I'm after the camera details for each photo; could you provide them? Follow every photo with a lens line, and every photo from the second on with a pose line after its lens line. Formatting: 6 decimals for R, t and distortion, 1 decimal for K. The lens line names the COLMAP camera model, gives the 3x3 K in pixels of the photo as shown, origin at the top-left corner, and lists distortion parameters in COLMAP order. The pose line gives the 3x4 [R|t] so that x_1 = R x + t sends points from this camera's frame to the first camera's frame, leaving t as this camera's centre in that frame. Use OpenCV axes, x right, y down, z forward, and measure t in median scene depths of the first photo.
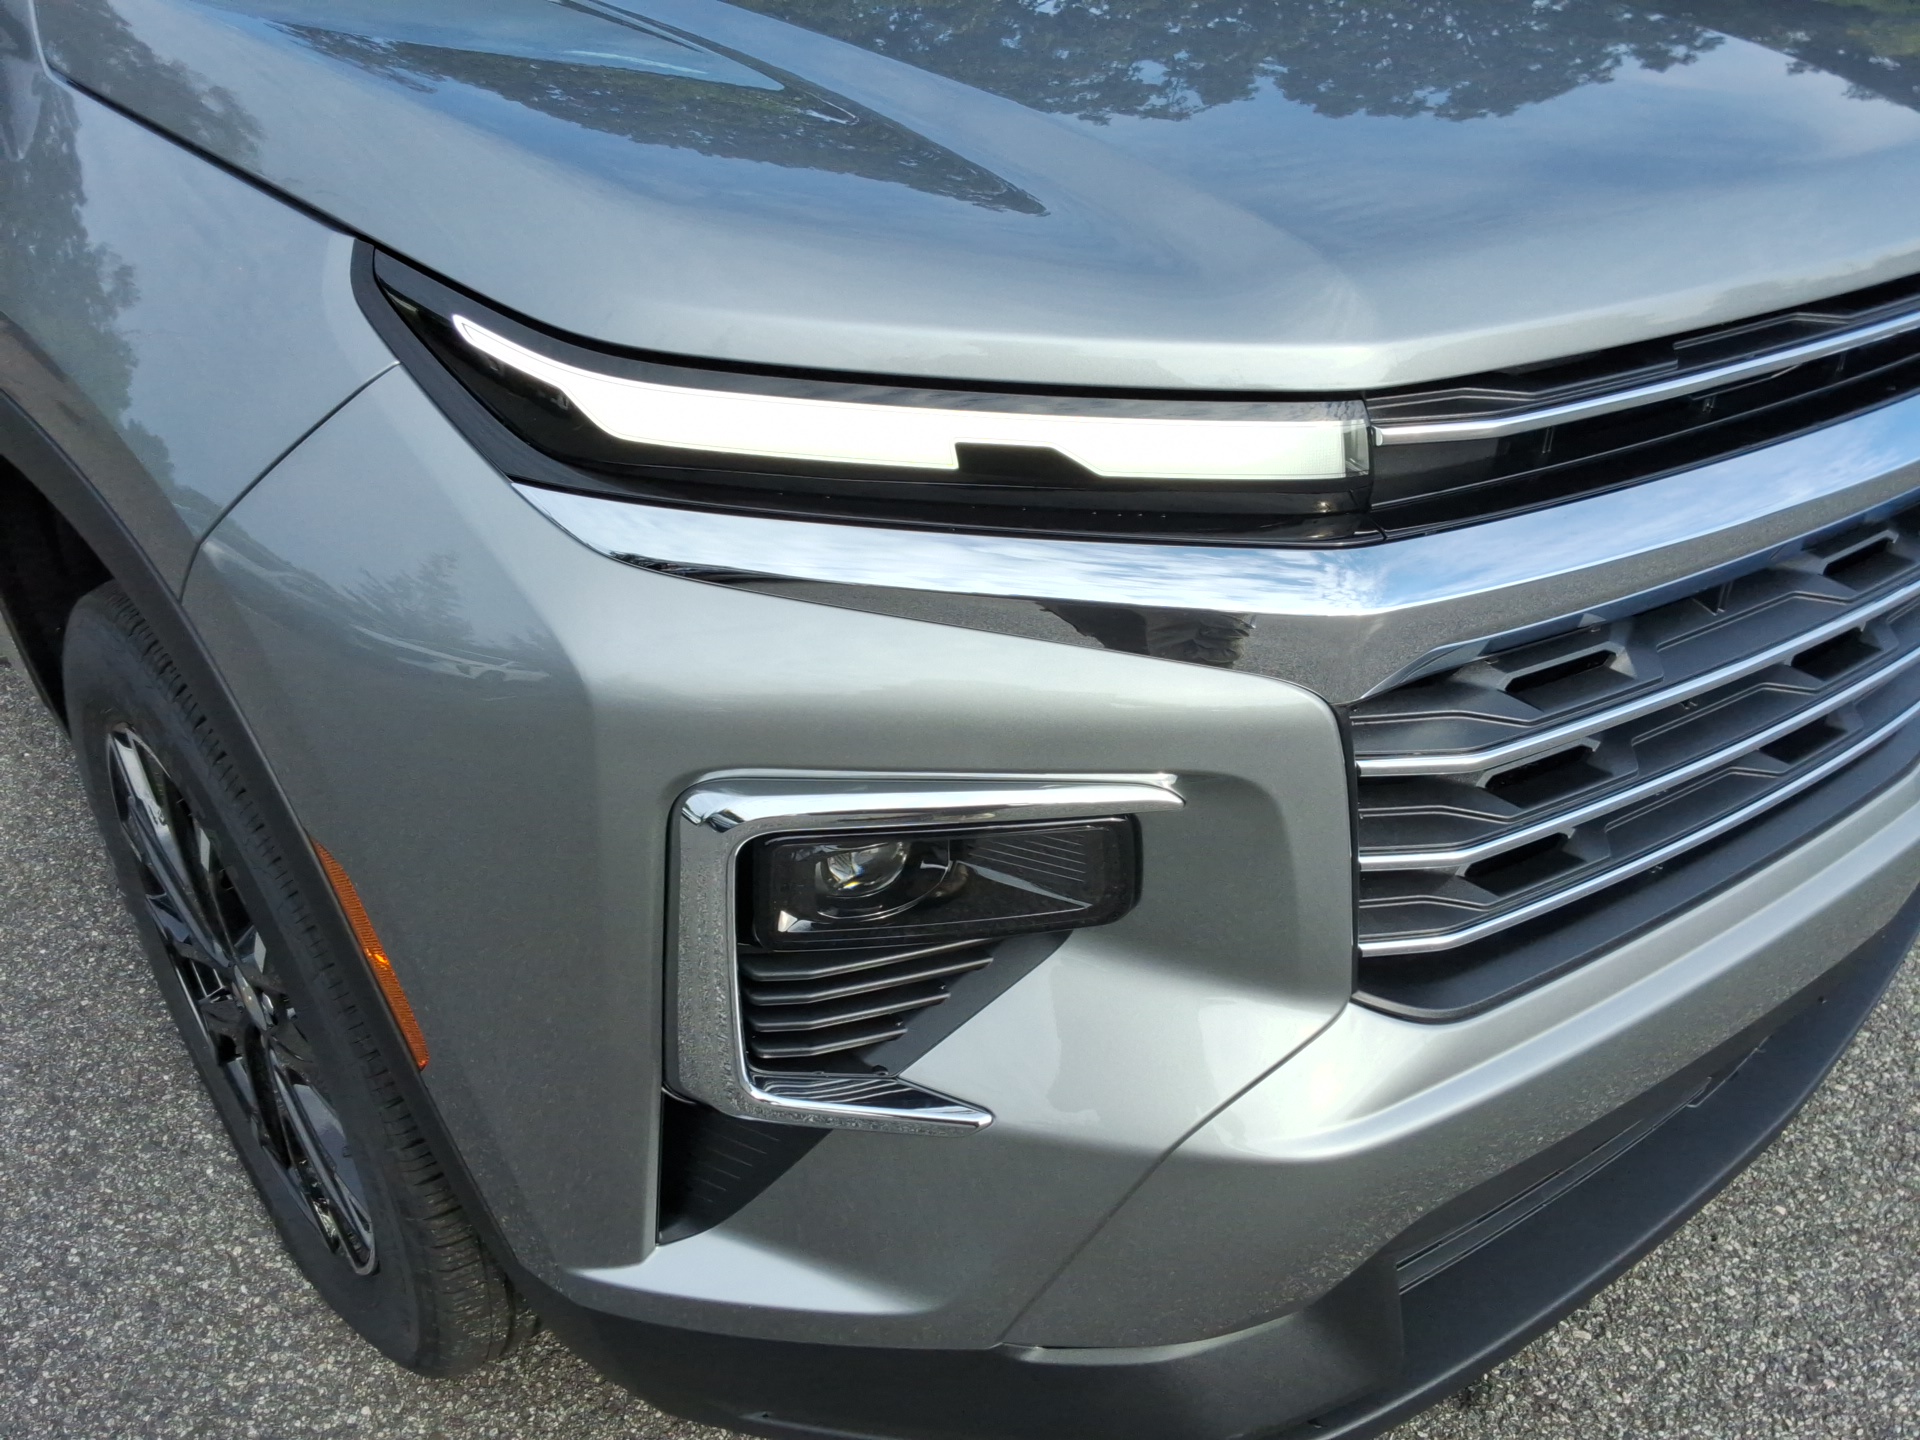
lens RADIAL K [[1515.6, 0, 968.4], [0, 1515.6, 732.1], [0, 0, 1]] dist [0.153711, -0.230735]
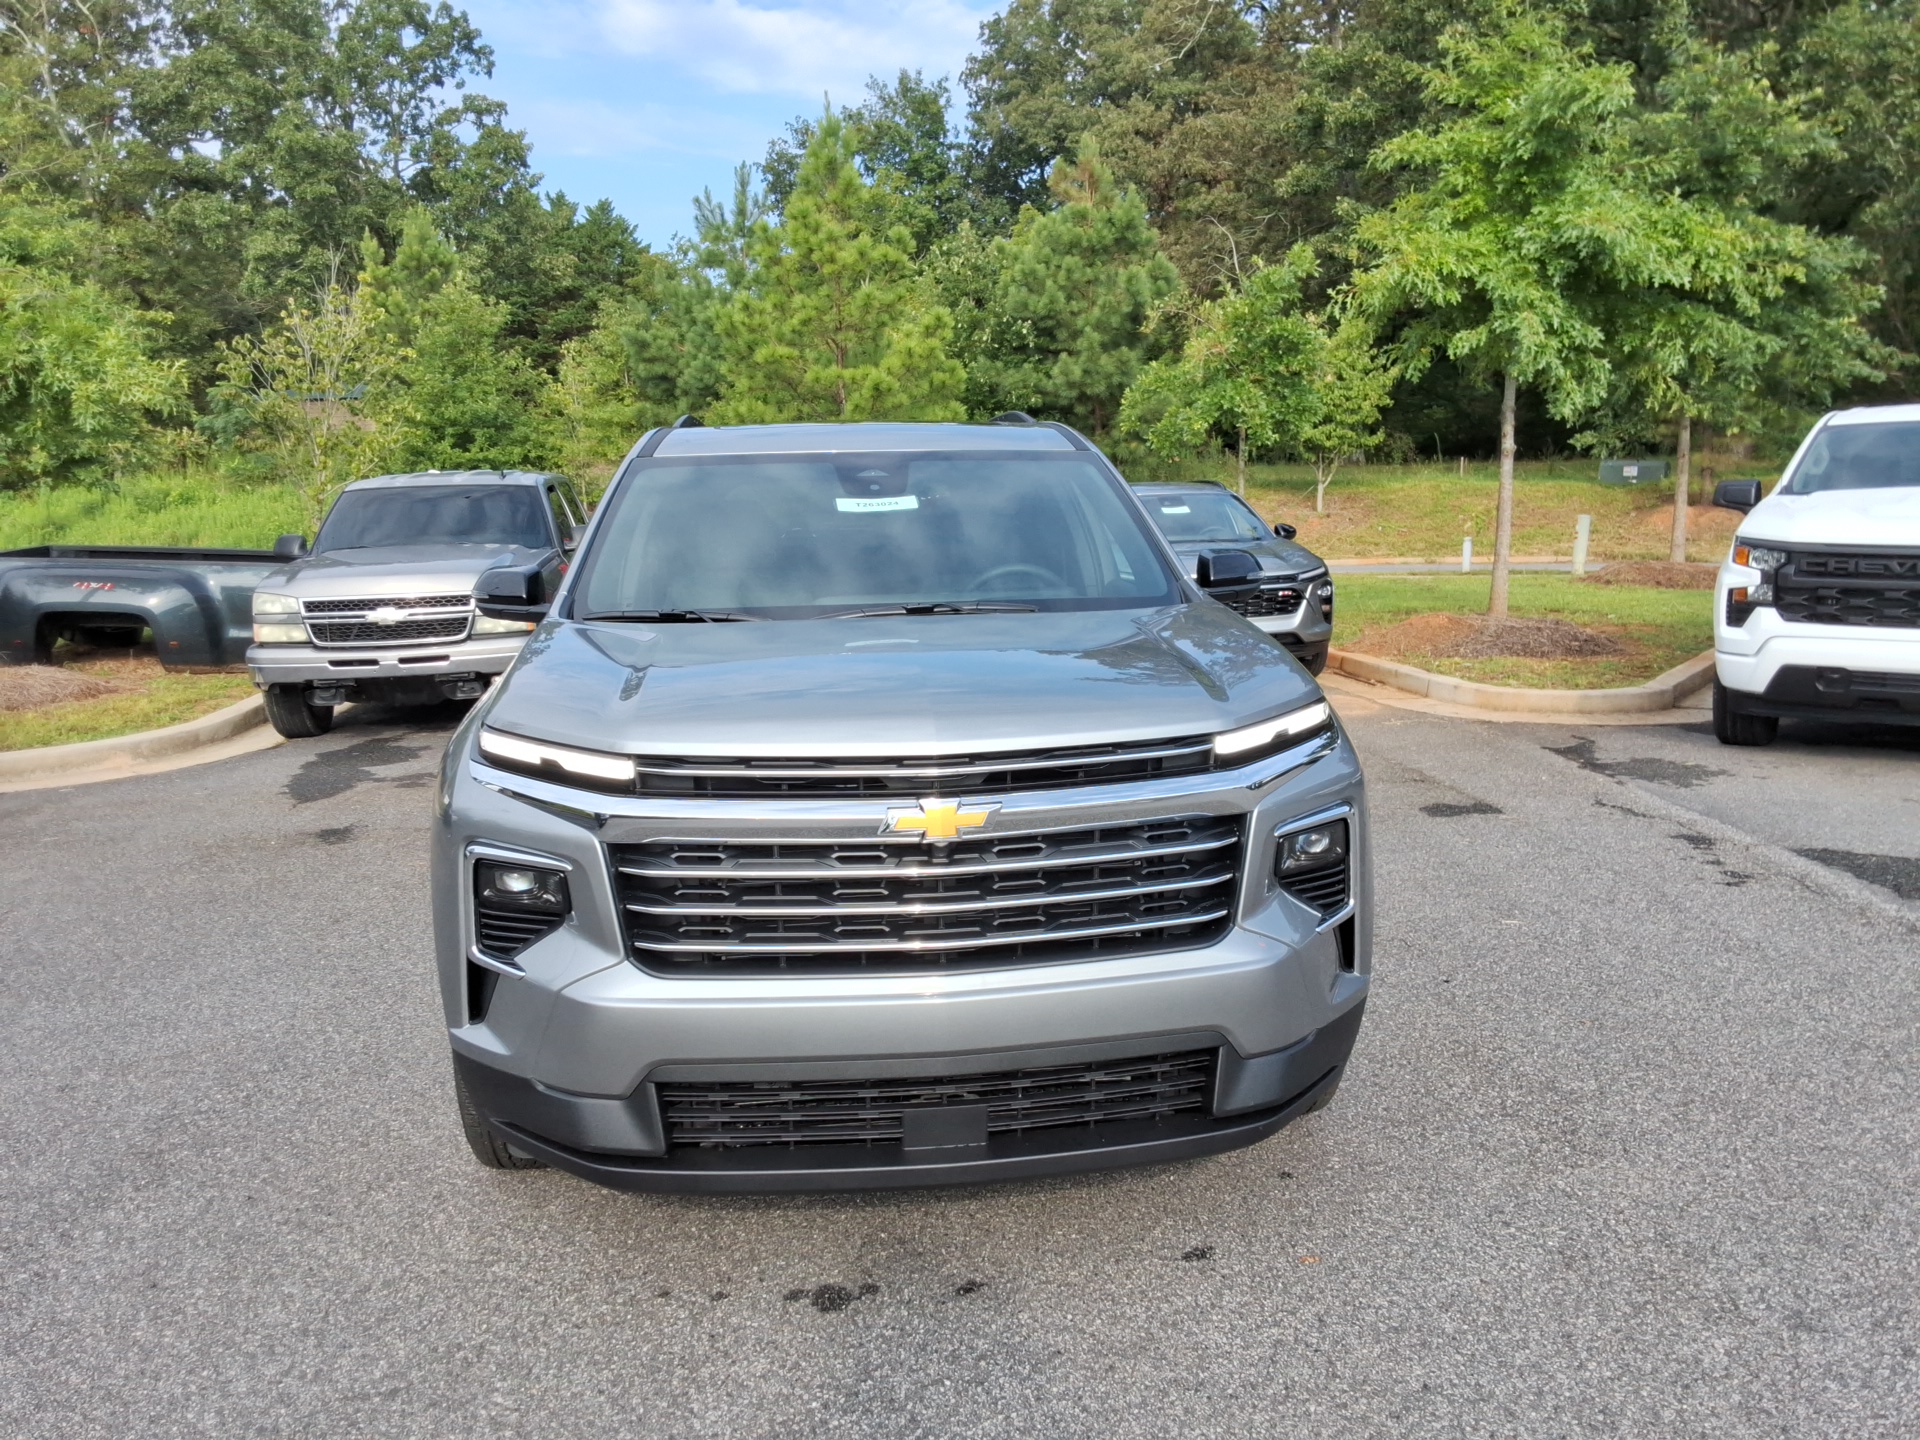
lens RADIAL K [[1515.6, 0, 968.4], [0, 1515.6, 732.1], [0, 0, 1]] dist [0.153711, -0.230735]
pose [[0.819426, 0.080752, -0.567469, 2.567931], [-0.286457, 0.915218, -0.283406, 0.444927], [0.496472, 0.394786, 0.773085, -1.189452]]
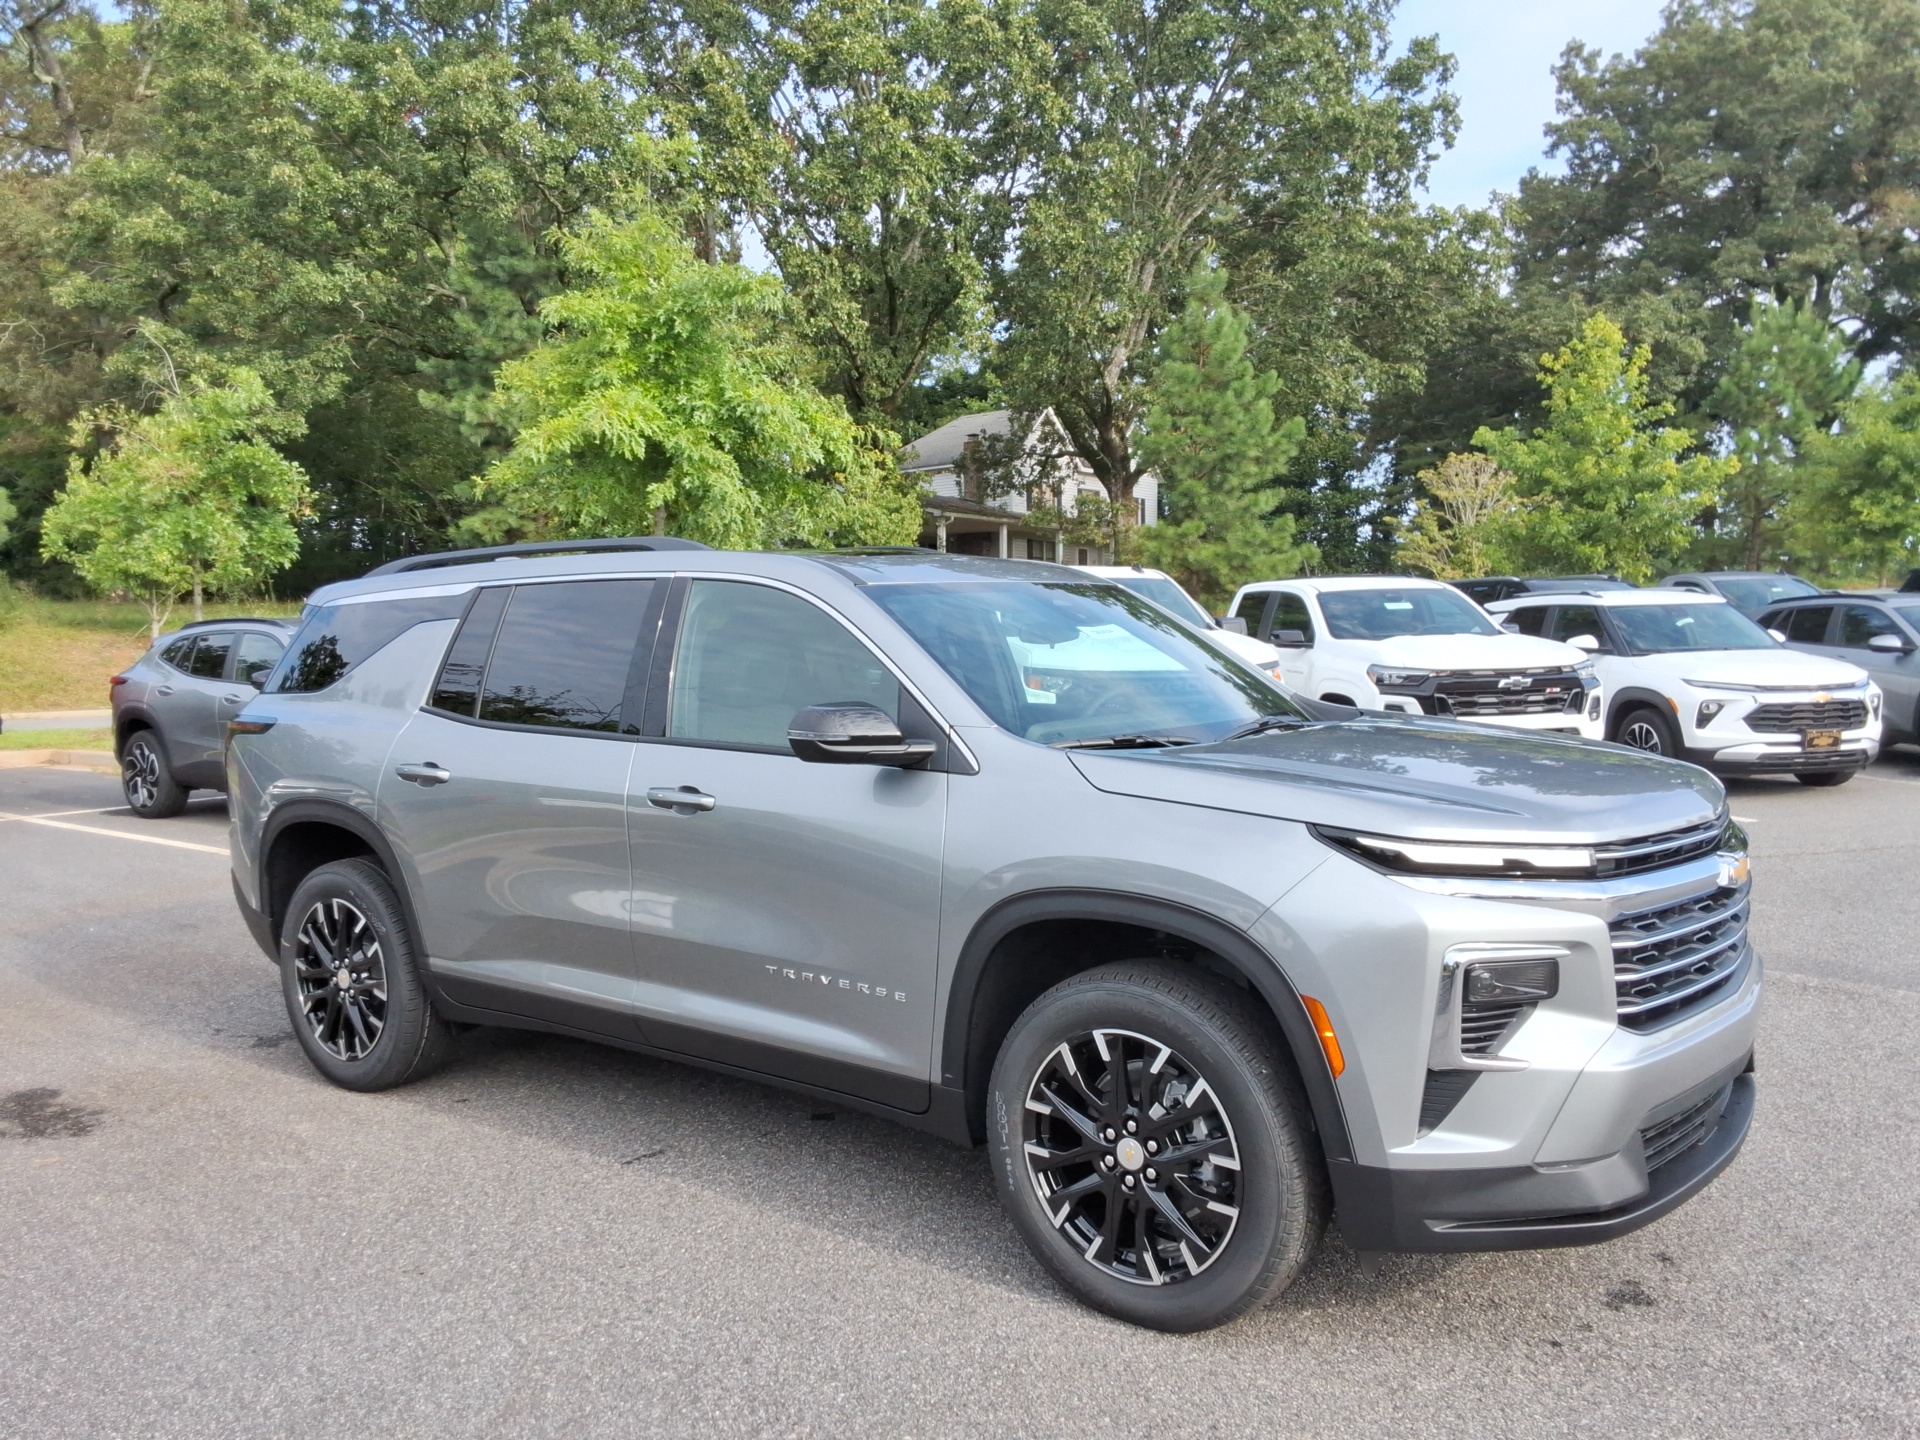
lens RADIAL K [[1533.3, 0, 958.0], [0, 1533.3, 733.6], [0, 0, 1]] dist [0.129144, -0.212532]
pose [[0.984288, -0.022309, 0.175156, -1.839572], [0.099038, 0.891002, -0.443065, 1.026163], [-0.146180, 0.453450, 0.879212, -2.177726]]
